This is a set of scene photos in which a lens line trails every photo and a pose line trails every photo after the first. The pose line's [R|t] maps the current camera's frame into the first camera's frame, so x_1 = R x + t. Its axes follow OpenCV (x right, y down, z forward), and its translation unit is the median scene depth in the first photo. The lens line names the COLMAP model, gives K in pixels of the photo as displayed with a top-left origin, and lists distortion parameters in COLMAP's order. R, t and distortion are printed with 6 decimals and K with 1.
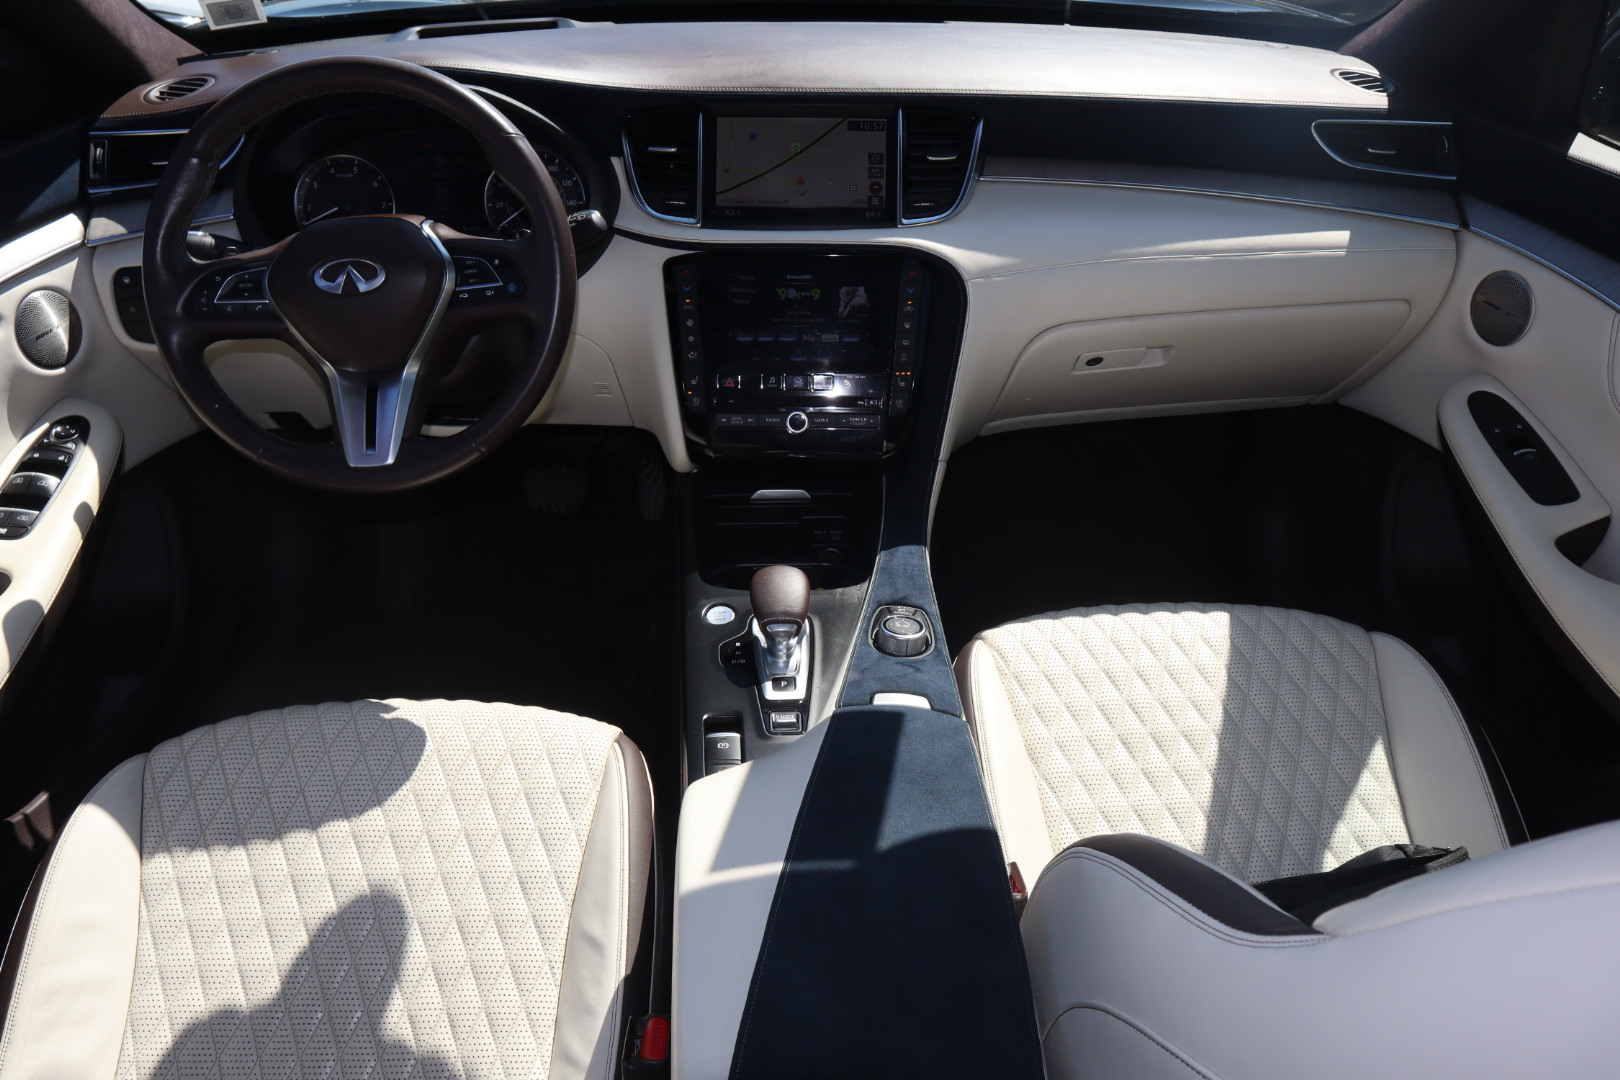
lens RADIAL K [[1158.4, 0, 816.2], [0, 1158.4, 539.0], [0, 0, 1]] dist [-0.120235, 0.083059]
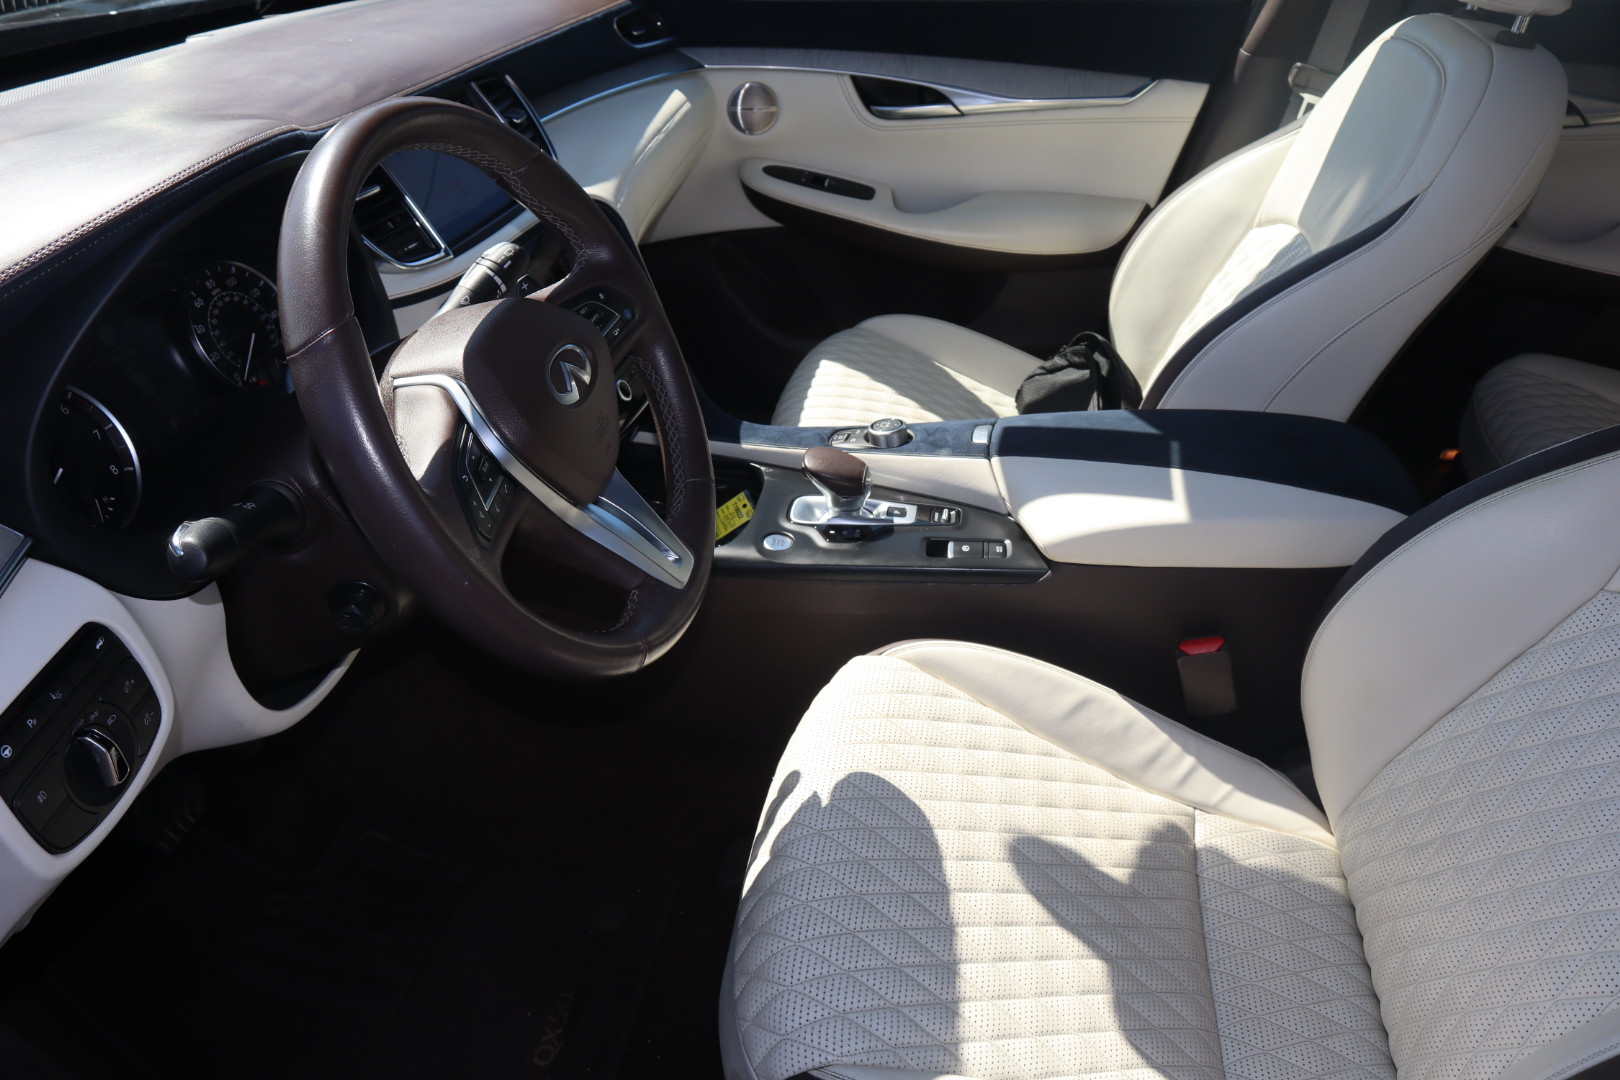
lens RADIAL K [[1158.4, 0, 813.4], [0, 1158.4, 537.9], [0, 0, 1]] dist [-0.120235, 0.083059]
pose [[0.193666, -0.537665, 0.820616, -0.900144], [0.541720, 0.755980, 0.367469, -0.292202], [-0.817944, 0.373378, 0.437671, 0.503648]]
